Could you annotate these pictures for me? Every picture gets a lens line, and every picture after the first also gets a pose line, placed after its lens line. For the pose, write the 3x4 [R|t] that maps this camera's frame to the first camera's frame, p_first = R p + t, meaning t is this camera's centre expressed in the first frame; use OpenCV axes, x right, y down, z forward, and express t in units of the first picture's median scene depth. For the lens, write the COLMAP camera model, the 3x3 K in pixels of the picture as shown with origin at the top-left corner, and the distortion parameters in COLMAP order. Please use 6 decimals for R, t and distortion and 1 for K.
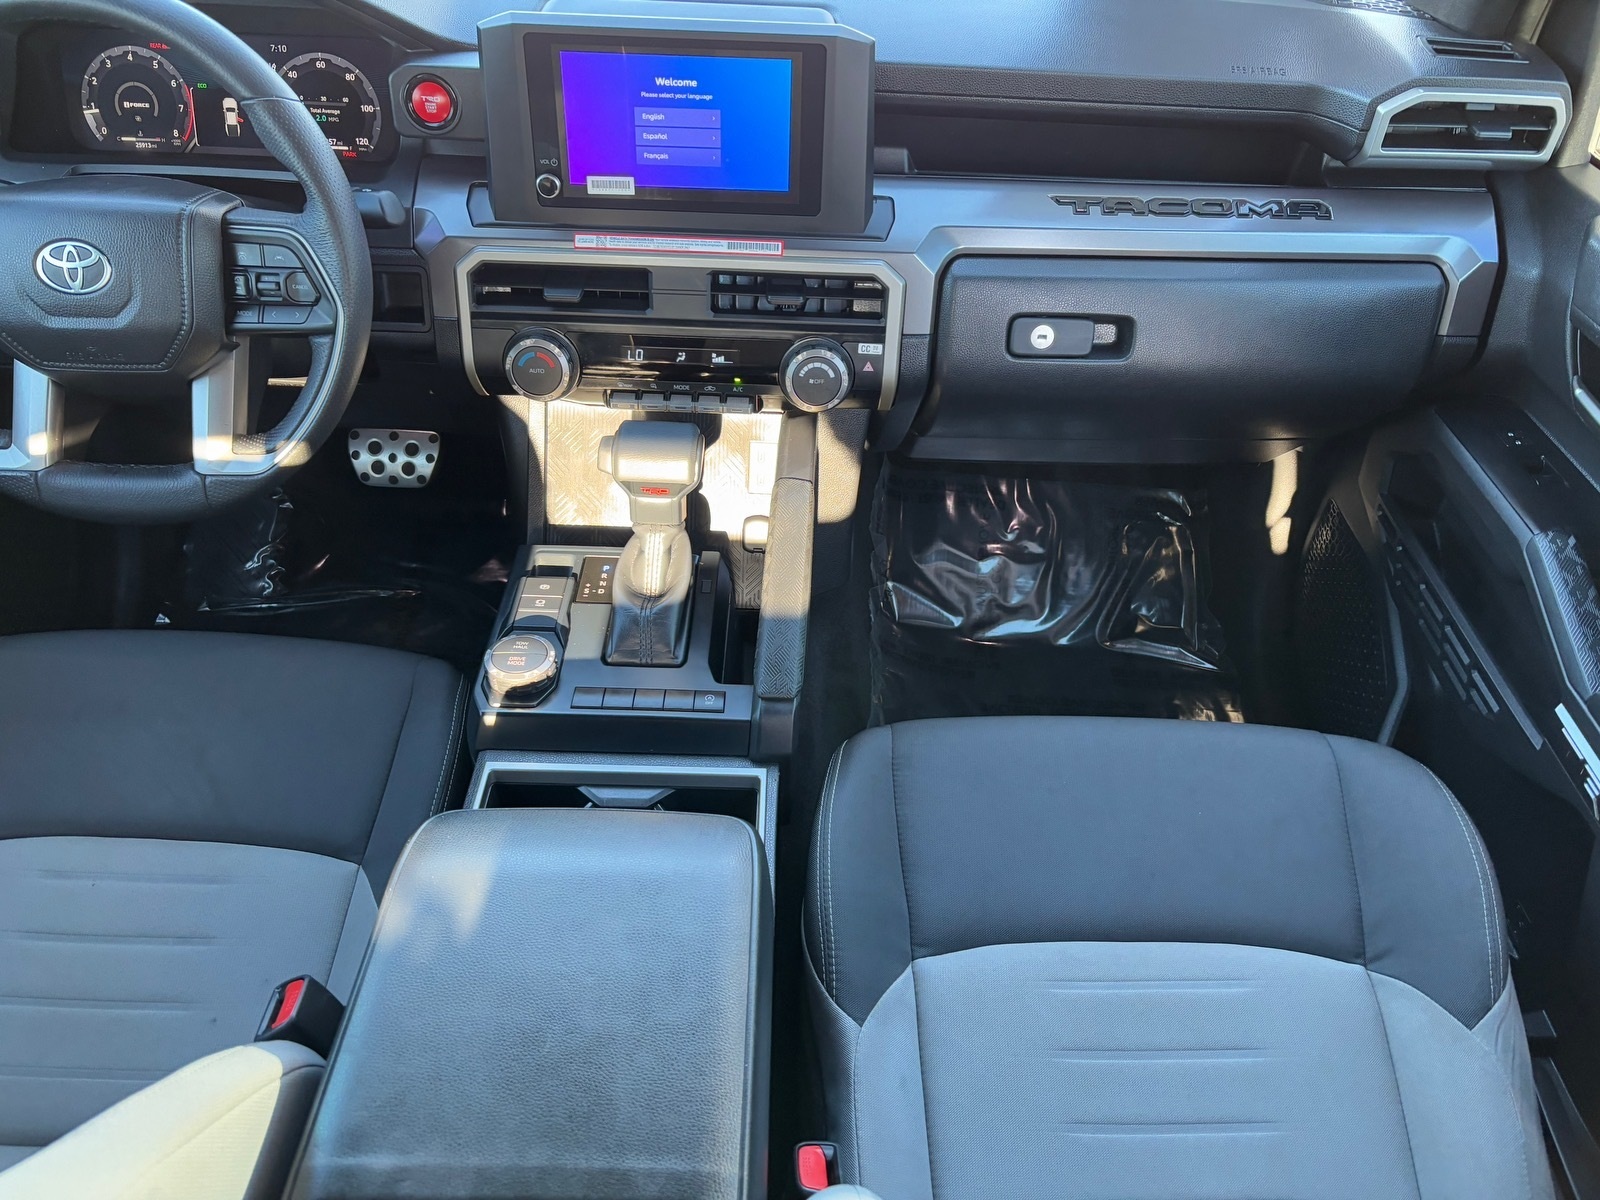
lens RADIAL K [[1210.4, 0, 813.4], [0, 1210.4, 590.6], [0, 0, 1]] dist [0.059129, -0.076564]
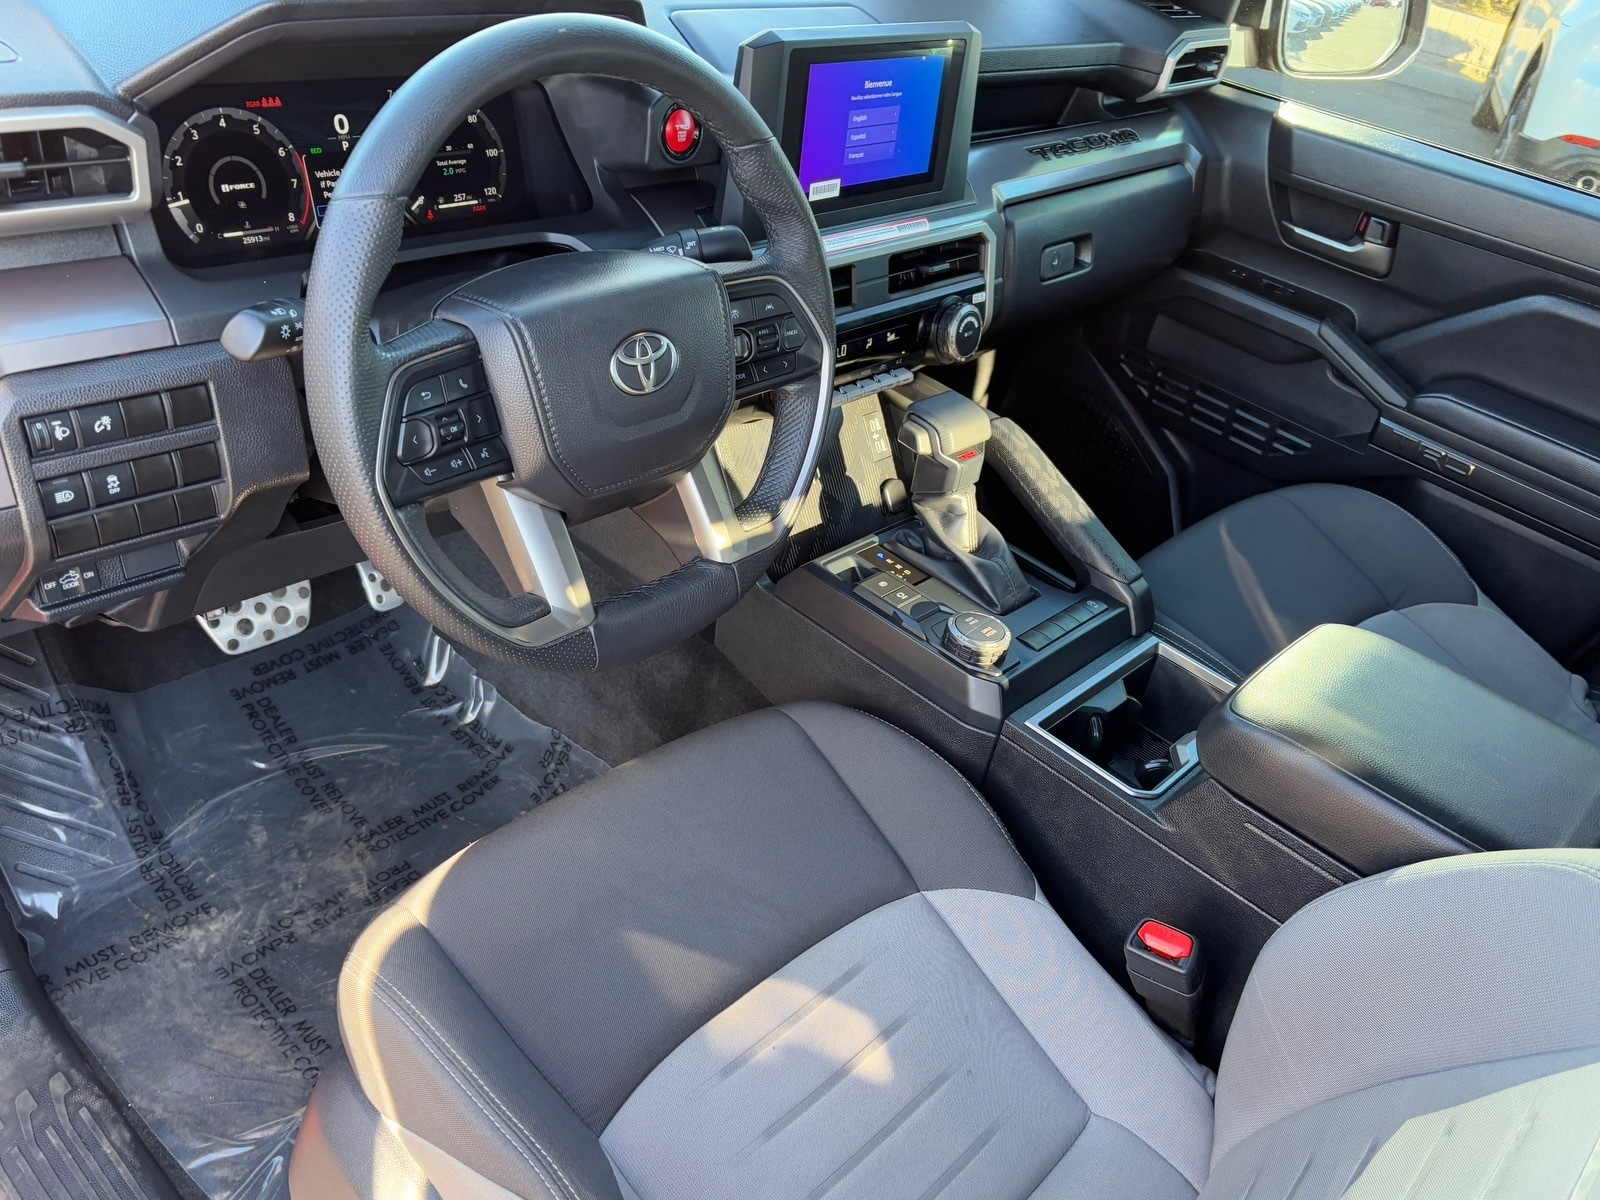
lens RADIAL K [[1332.6, 0, 798.8], [0, 1332.6, 604.5], [0, 0, 1]] dist [0.026794, 0.005223]
pose [[0.667927, -0.349679, 0.656961, -1.016102], [0.345054, 0.927635, 0.142936, -0.172596], [-0.659402, 0.131216, 0.740251, 0.221909]]
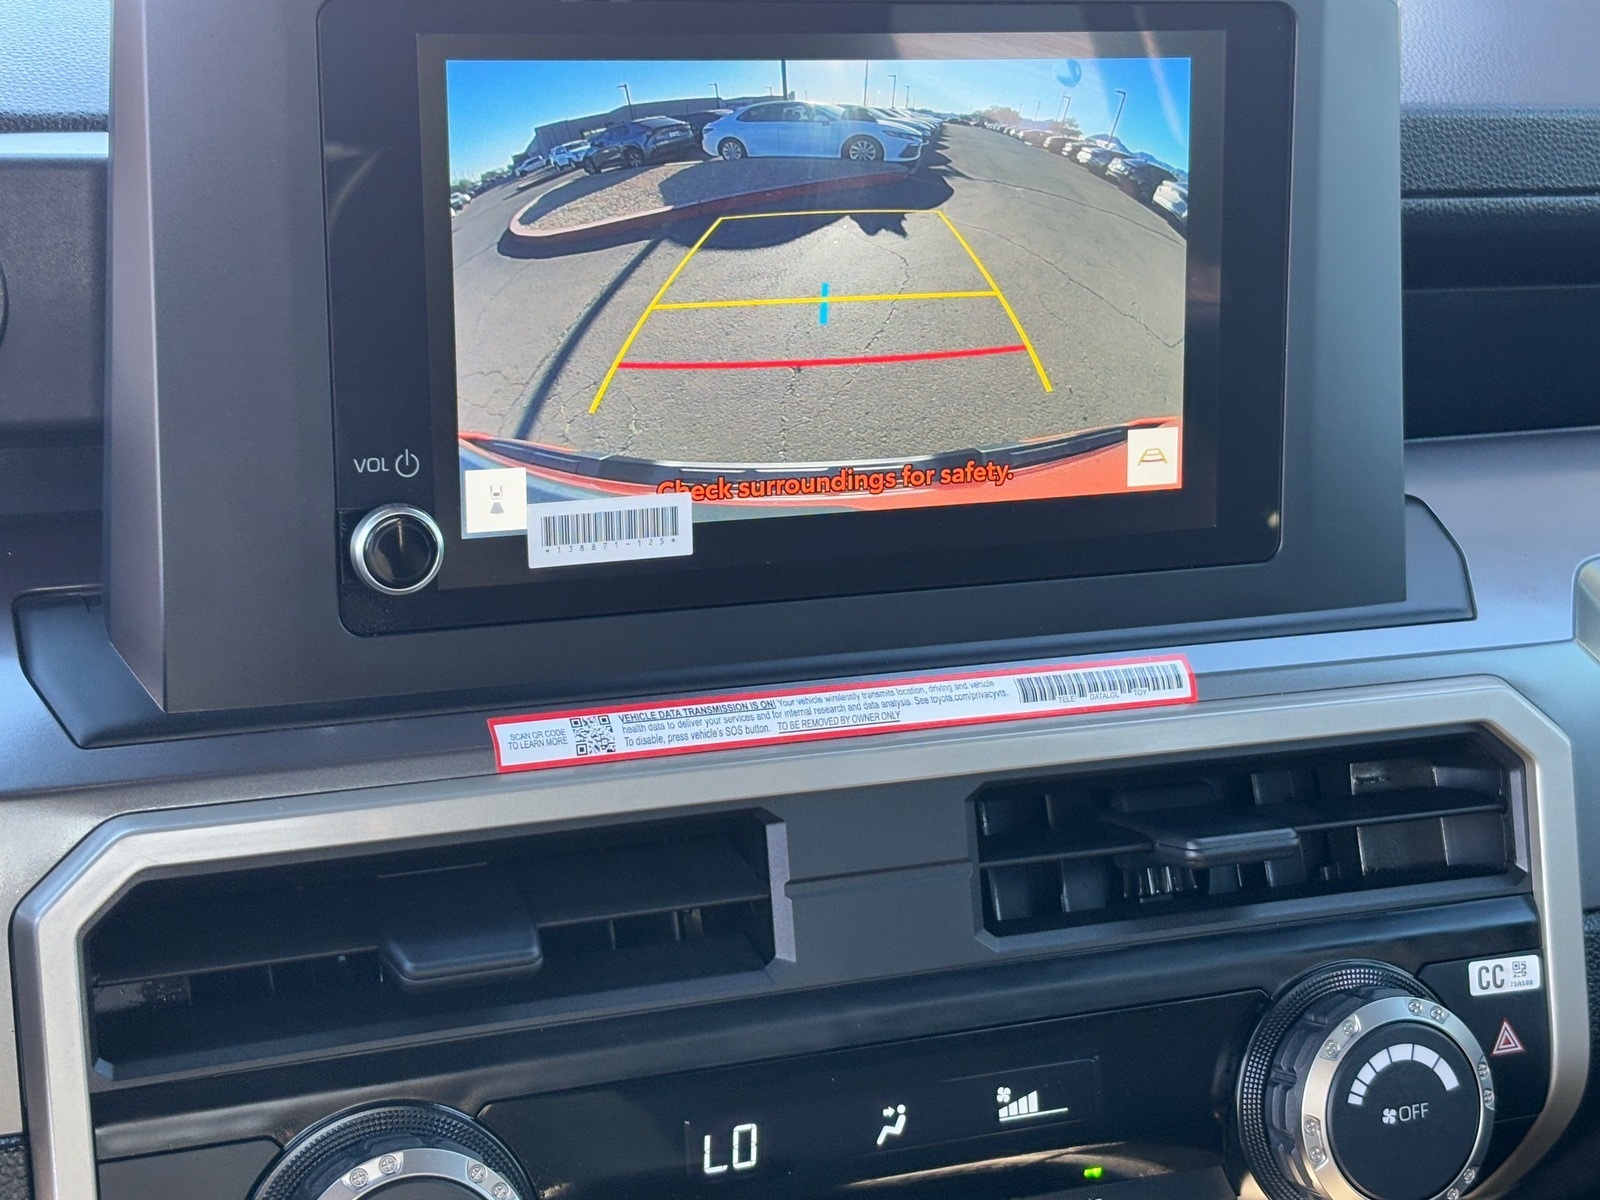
lens RADIAL K [[2889.5, 0, 800.0], [0, 2889.5, 600.0], [0, 0, 1]] dist [0.282681, -1.383002]
pose [[0.916685, -0.110767, 0.383952, -0.365253], [0.253199, 0.904331, -0.343620, -0.086604], [-0.309158, 0.412208, 0.857033, 0.436134]]
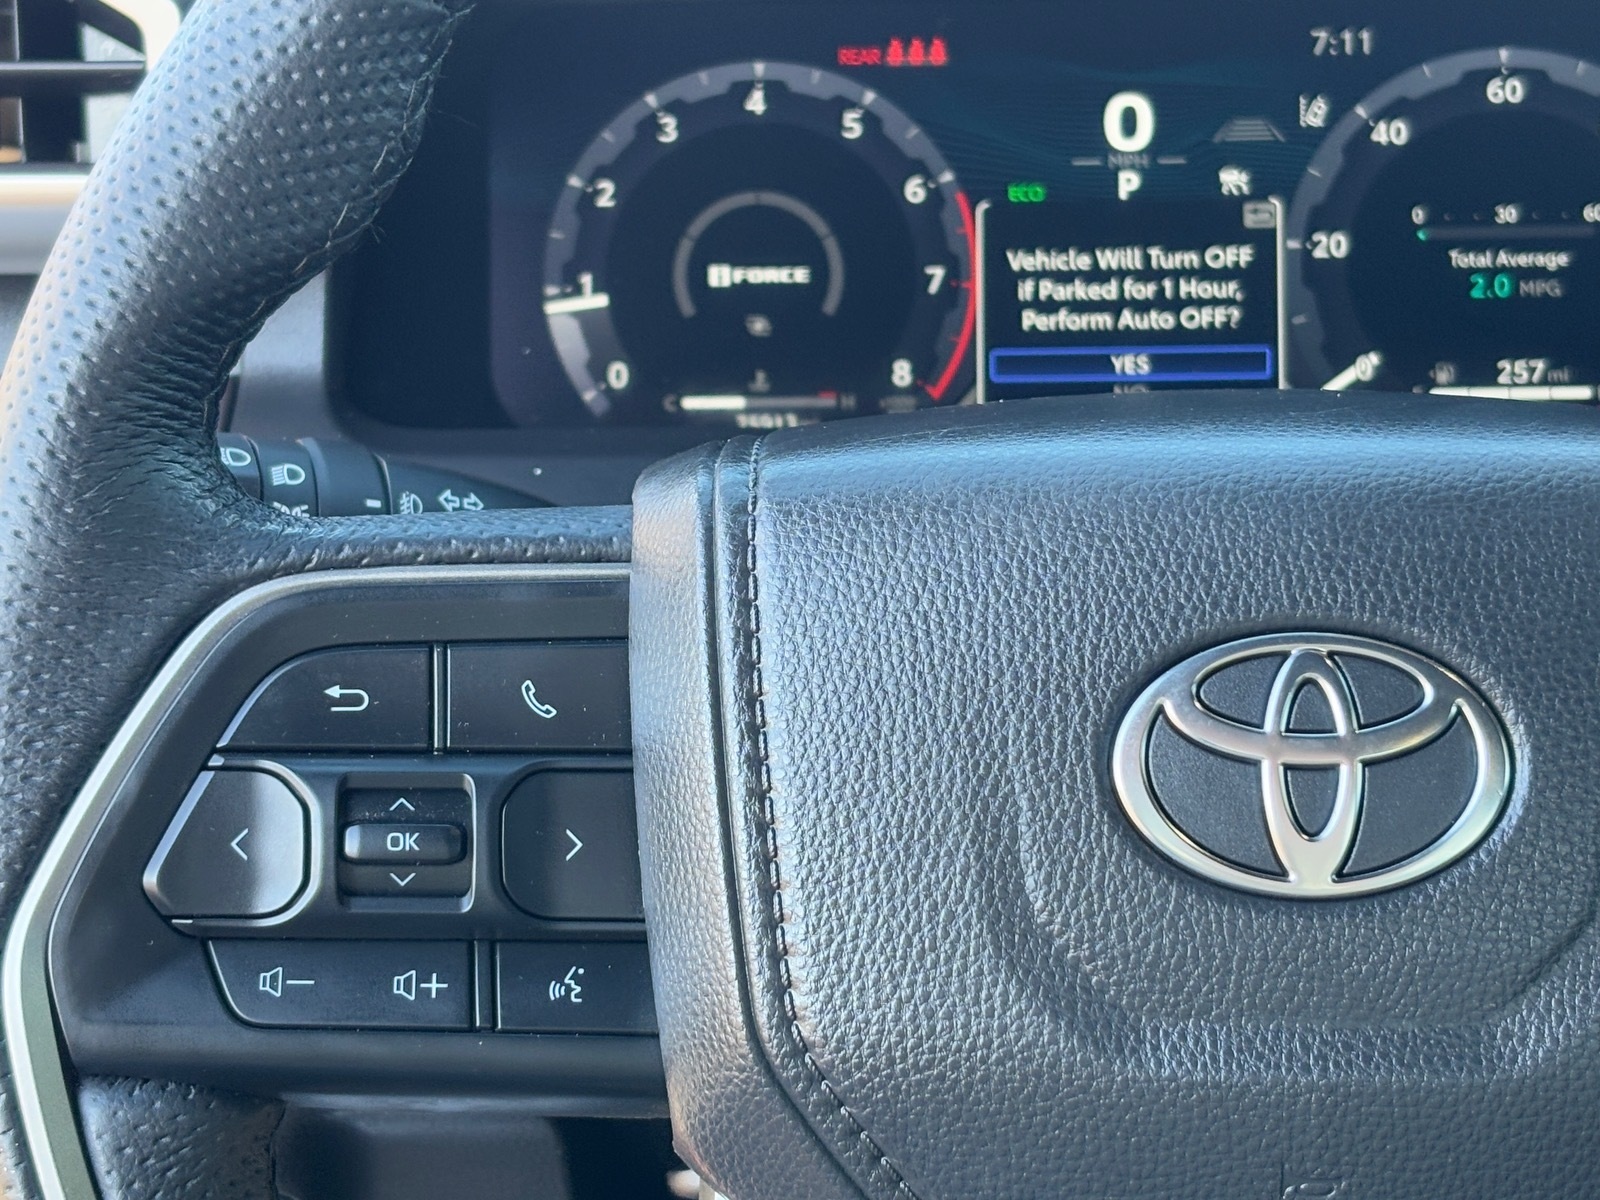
lens RADIAL K [[3168.6, 0, 765.5], [0, 3168.6, 595.5], [0, 0, 1]] dist [0.271837, -1.468900]
pose [[0.997912, -0.044031, -0.047260, -0.560485], [0.021921, 0.919095, -0.393425, -0.081387], [0.060760, 0.391567, 0.918141, 0.449776]]
